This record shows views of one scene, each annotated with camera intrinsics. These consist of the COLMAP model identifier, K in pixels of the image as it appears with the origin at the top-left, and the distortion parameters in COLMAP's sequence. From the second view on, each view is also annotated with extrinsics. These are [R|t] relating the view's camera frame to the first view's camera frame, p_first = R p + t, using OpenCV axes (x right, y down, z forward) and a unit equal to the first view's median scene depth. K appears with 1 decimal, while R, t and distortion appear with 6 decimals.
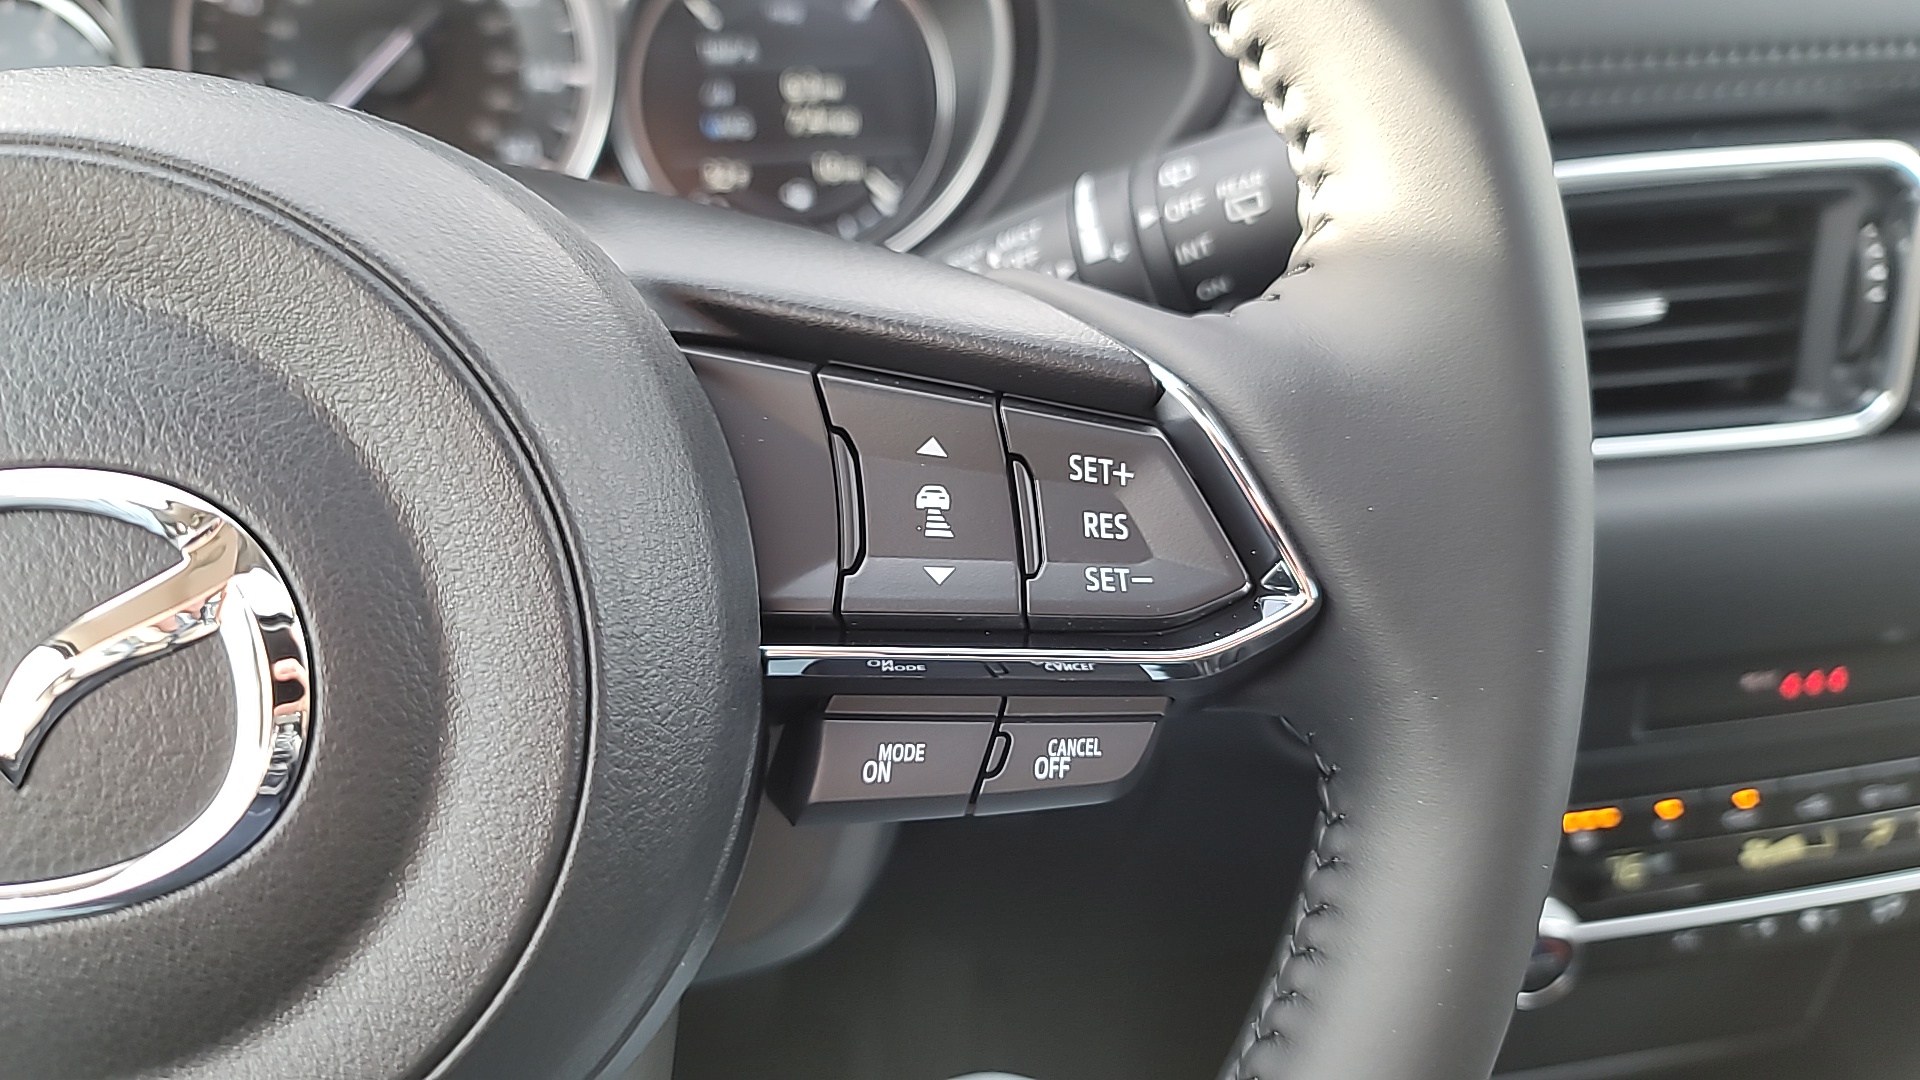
lens RADIAL K [[1495.0, 0, 934.9], [0, 1495.0, 538.3], [0, 0, 1]] dist [-0.019848, -0.001289]
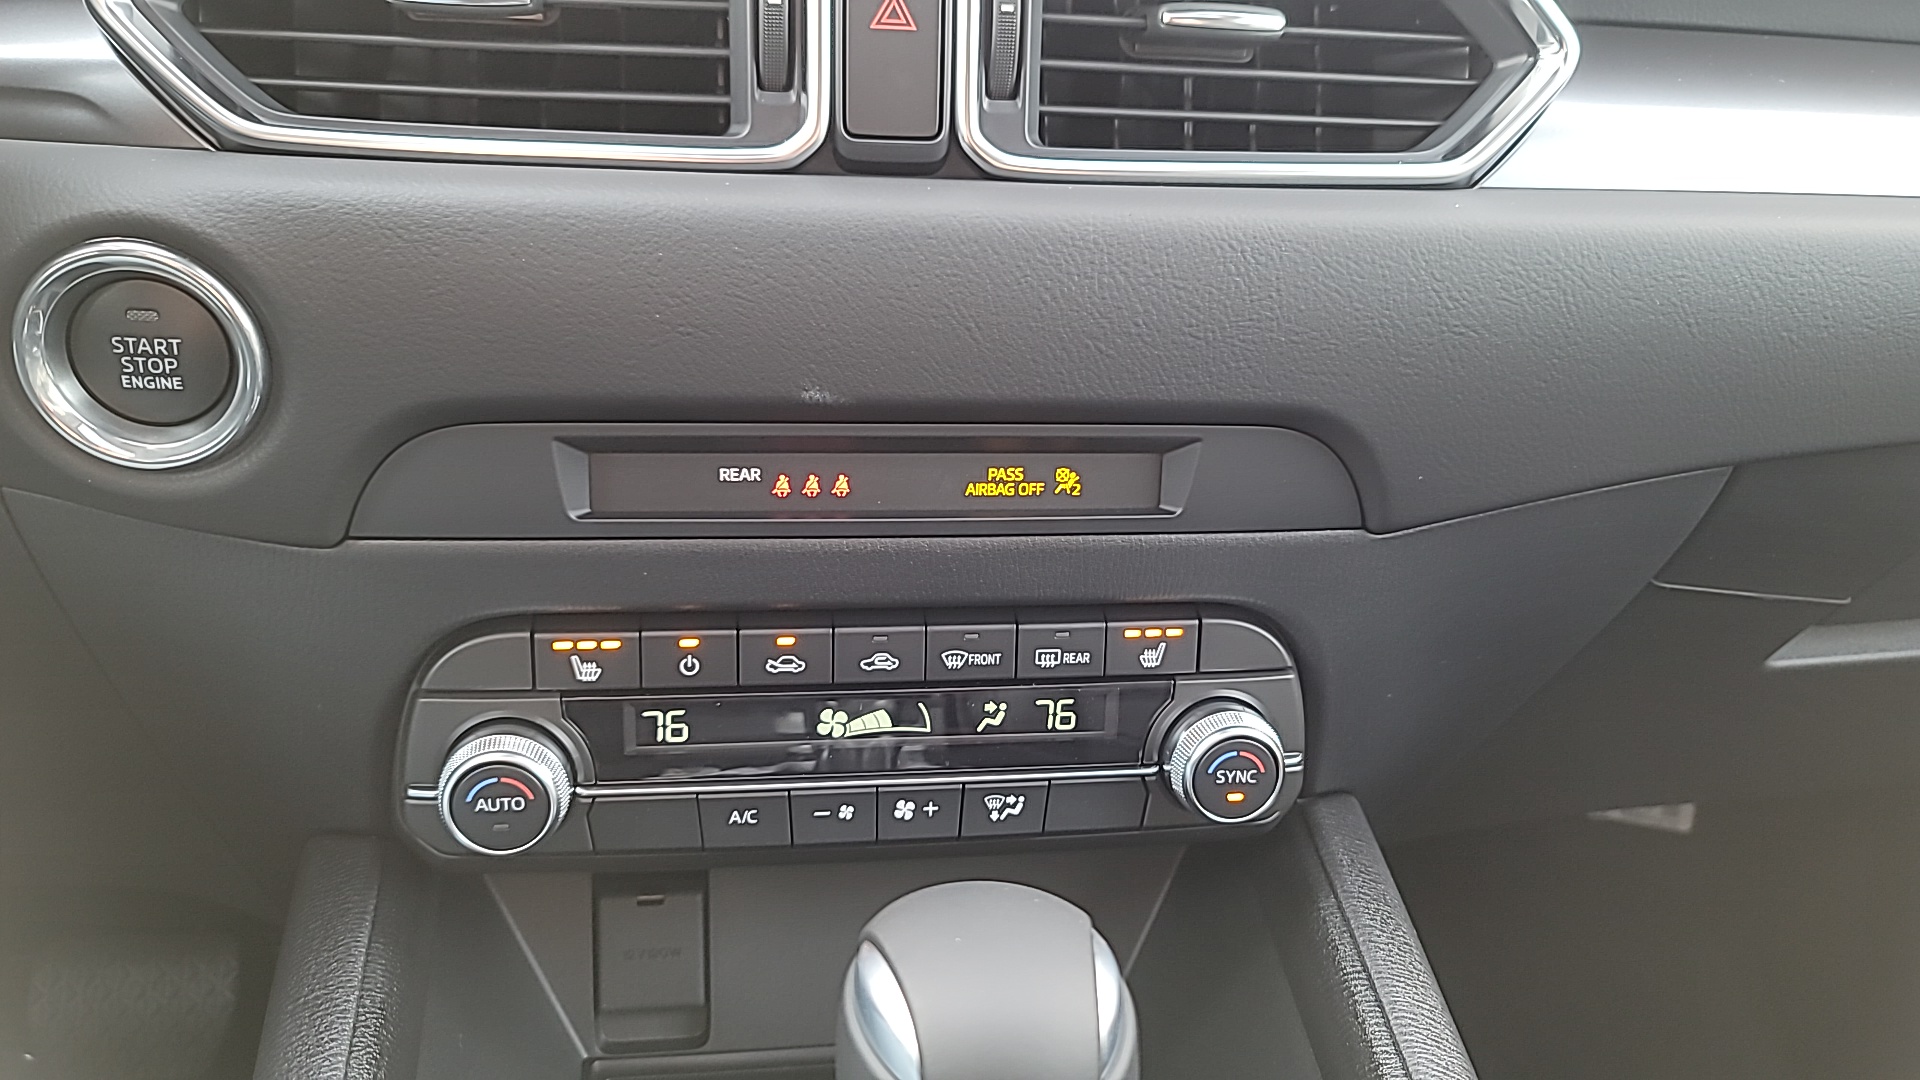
lens RADIAL K [[1409.8, 0, 949.7], [0, 1409.8, 536.3], [0, 0, 1]] dist [0.029350, -0.035212]
pose [[0.997433, 0.071515, 0.003484, 1.382303], [-0.070150, 0.985821, -0.152433, 0.510601], [-0.014336, 0.151798, 0.988308, 0.360117]]
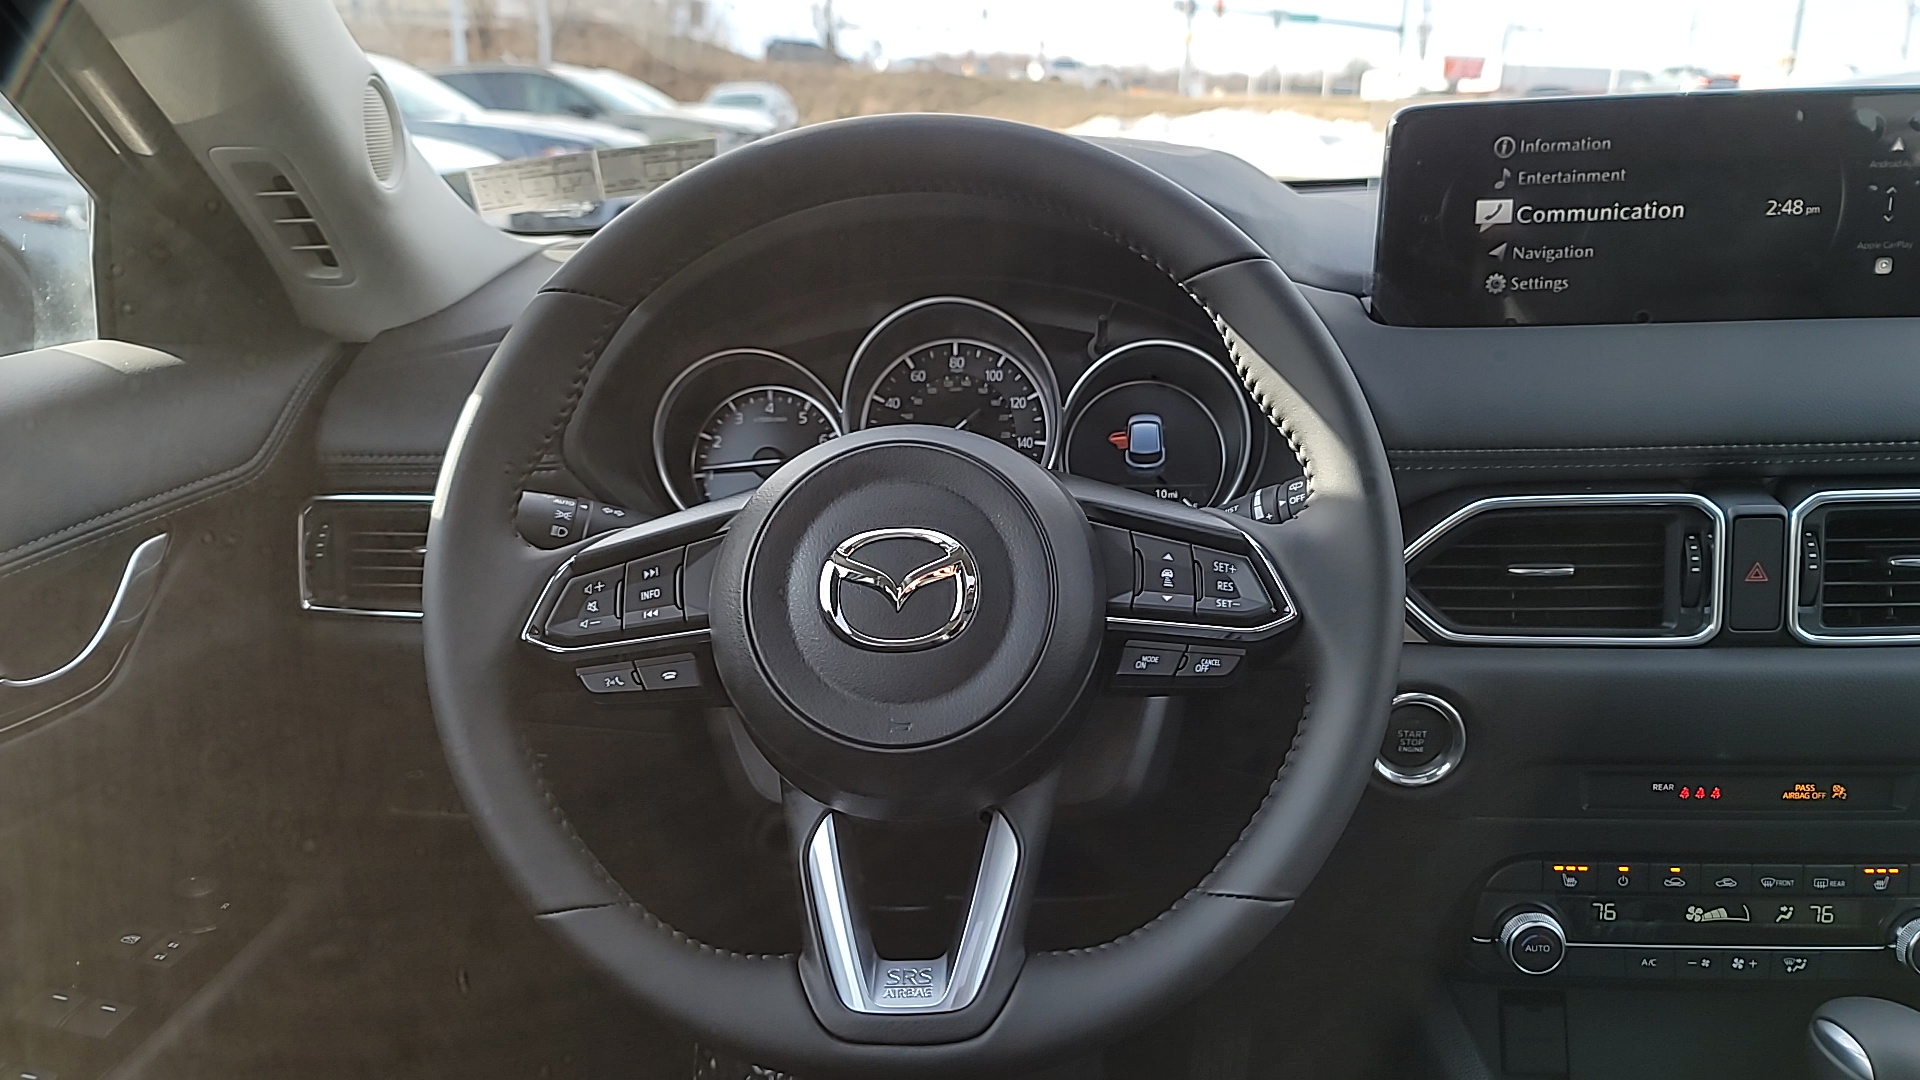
lens RADIAL K [[1397.1, 0, 965.2], [0, 1397.1, 542.6], [0, 0, 1]] dist [0.052922, -0.060303]
pose [[0.969685, 0.053560, -0.238417, 0.268608], [-0.109799, 0.967142, -0.229303, 0.593059], [0.218301, 0.248529, 0.943704, -1.721902]]
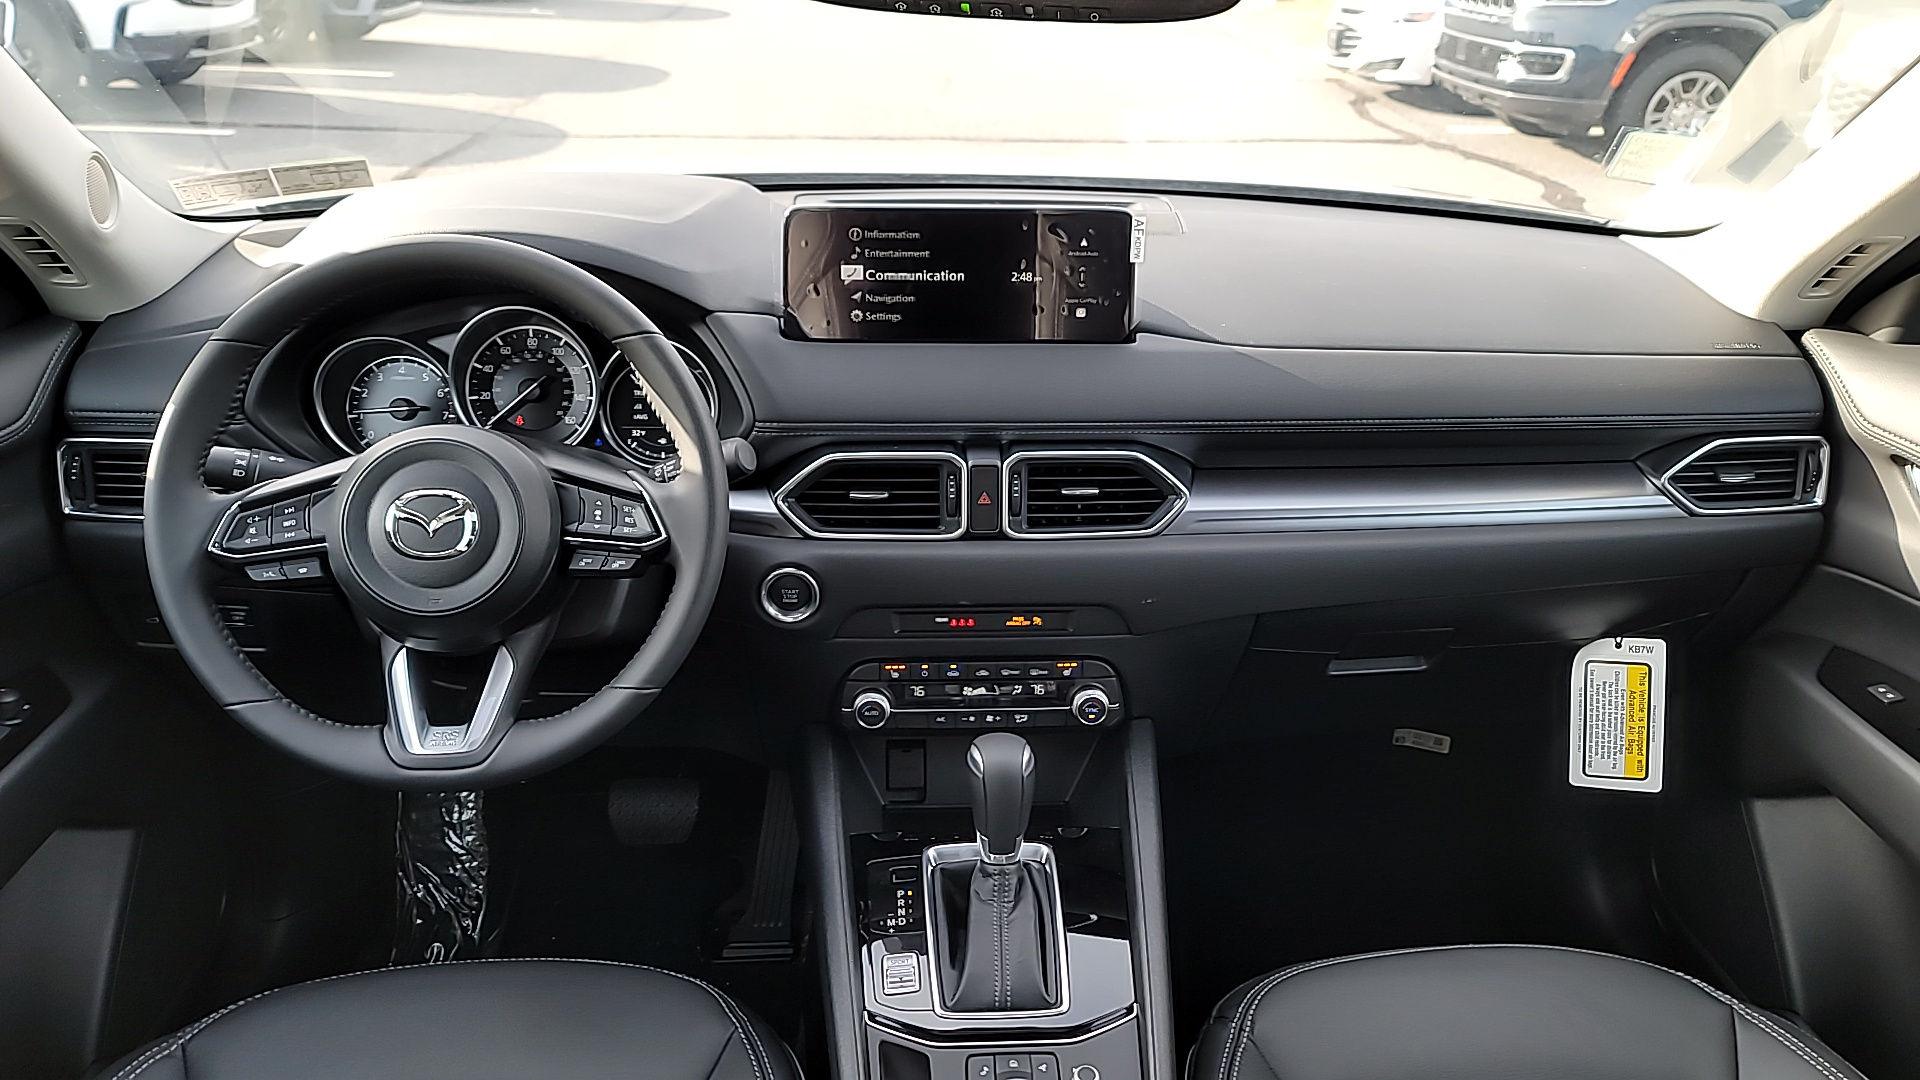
lens RADIAL K [[1383.2, 0, 992.3], [0, 1383.2, 533.7], [0, 0, 1]] dist [0.010934, -0.001345]
pose [[0.993920, 0.080465, -0.075152, 1.750977], [-0.088773, 0.989427, -0.114689, 0.483342], [0.065129, 0.120663, 0.990555, -3.732716]]
